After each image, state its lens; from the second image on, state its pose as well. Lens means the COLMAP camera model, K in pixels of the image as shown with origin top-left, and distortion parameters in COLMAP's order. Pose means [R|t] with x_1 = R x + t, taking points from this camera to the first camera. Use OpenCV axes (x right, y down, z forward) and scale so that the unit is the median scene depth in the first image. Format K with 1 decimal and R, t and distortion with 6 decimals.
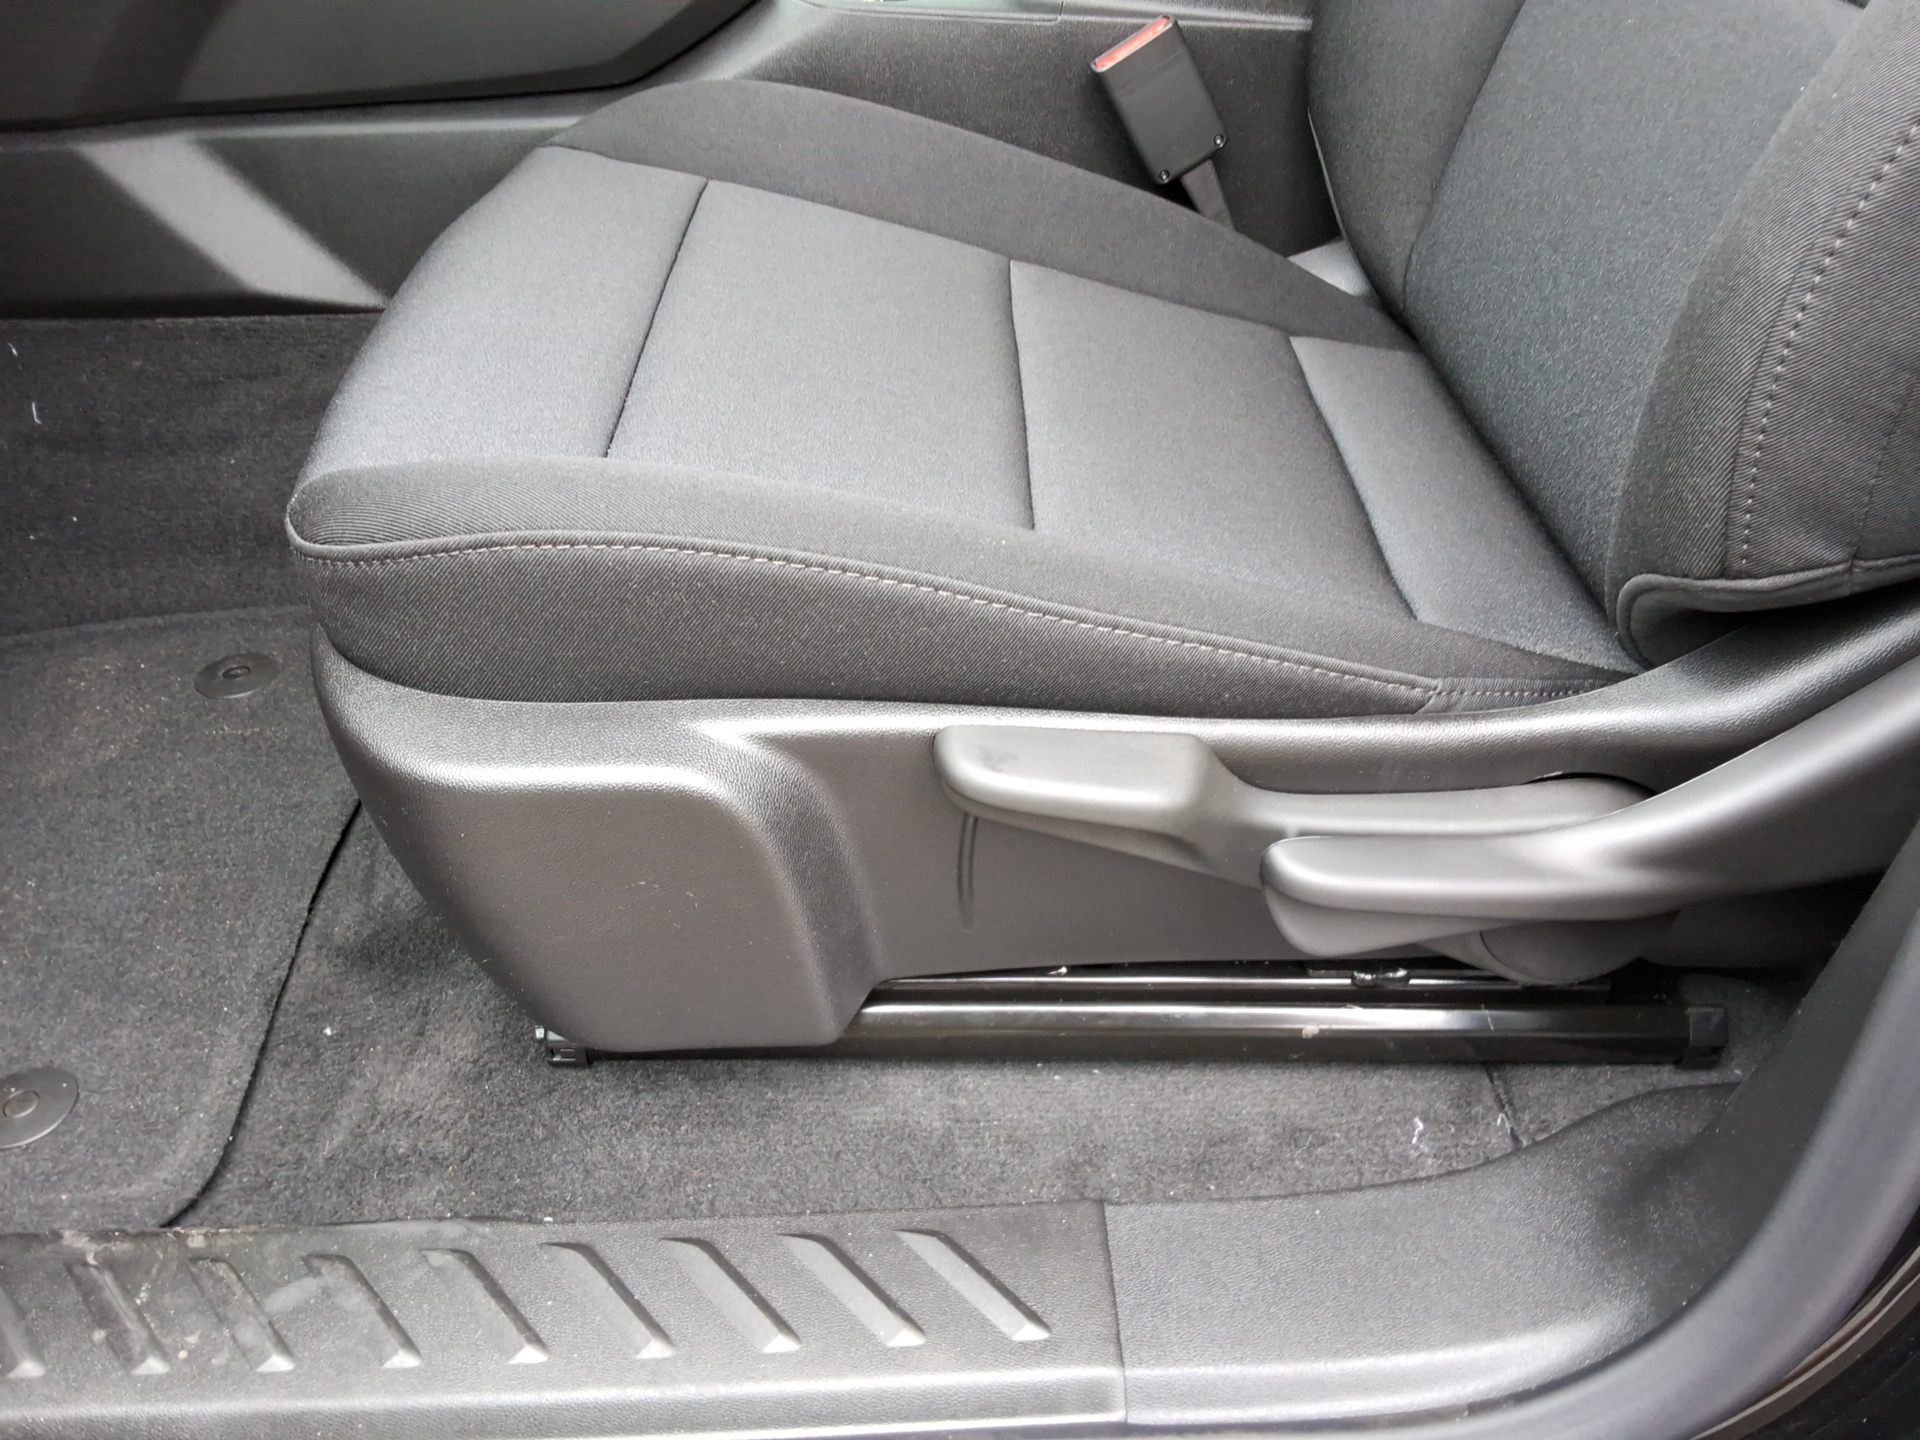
lens RADIAL K [[1519.2, 0, 964.6], [0, 1519.2, 708.9], [0, 0, 1]] dist [0.105813, -0.150496]
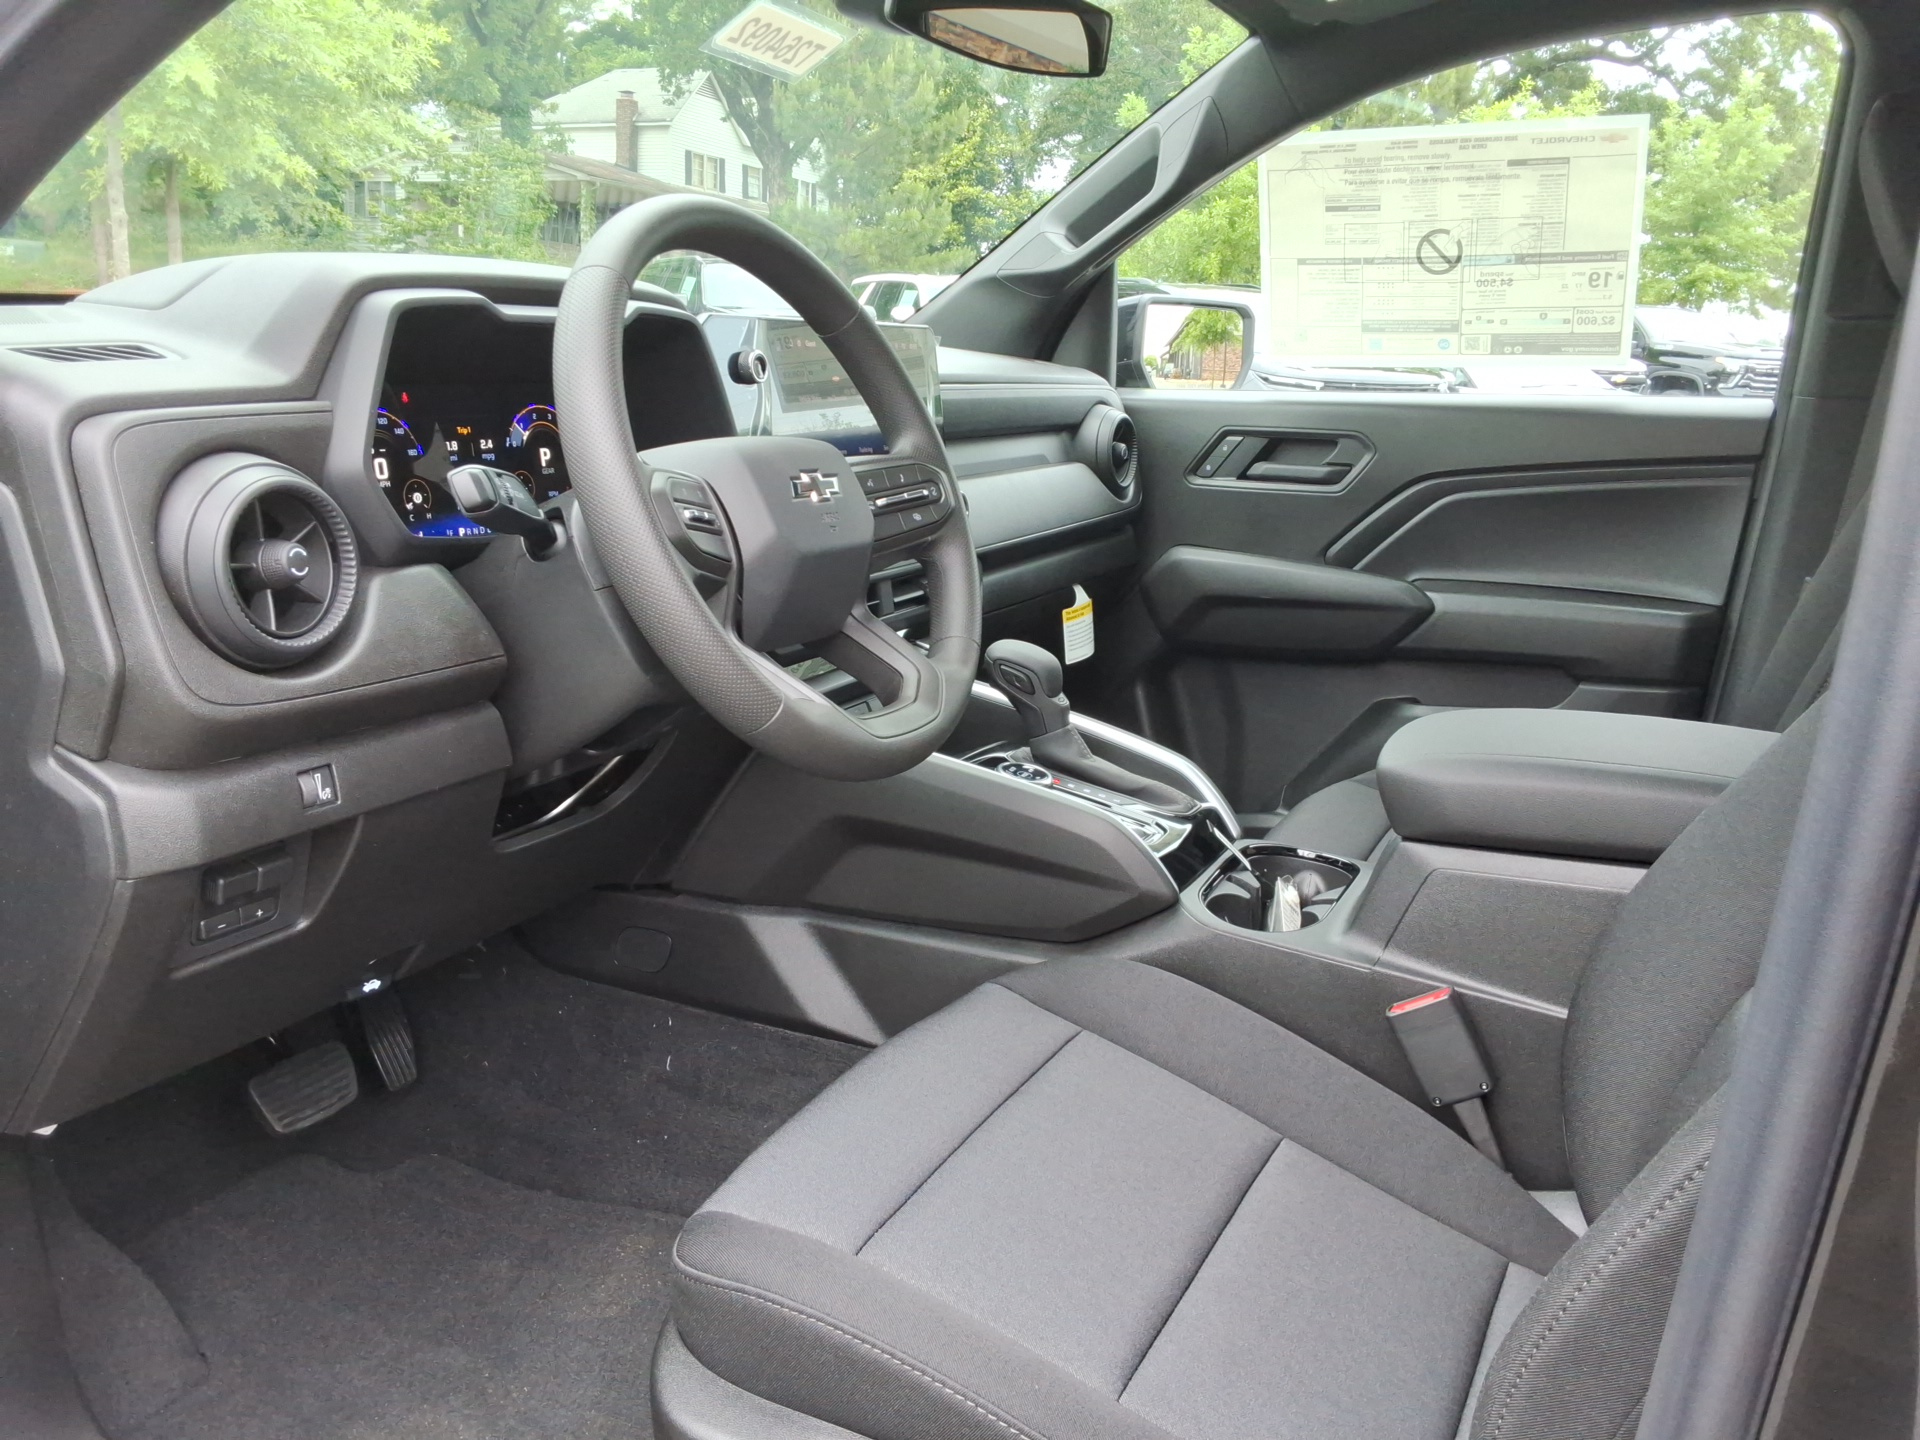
lens RADIAL K [[1516.6, 0, 971.9], [0, 1516.6, 722.3], [0, 0, 1]] dist [0.131730, -0.252658]
pose [[0.884323, 0.141678, -0.444859, 0.318987], [-0.302974, 0.899109, -0.315927, -0.113968], [0.355217, 0.414162, 0.838028, -0.335526]]
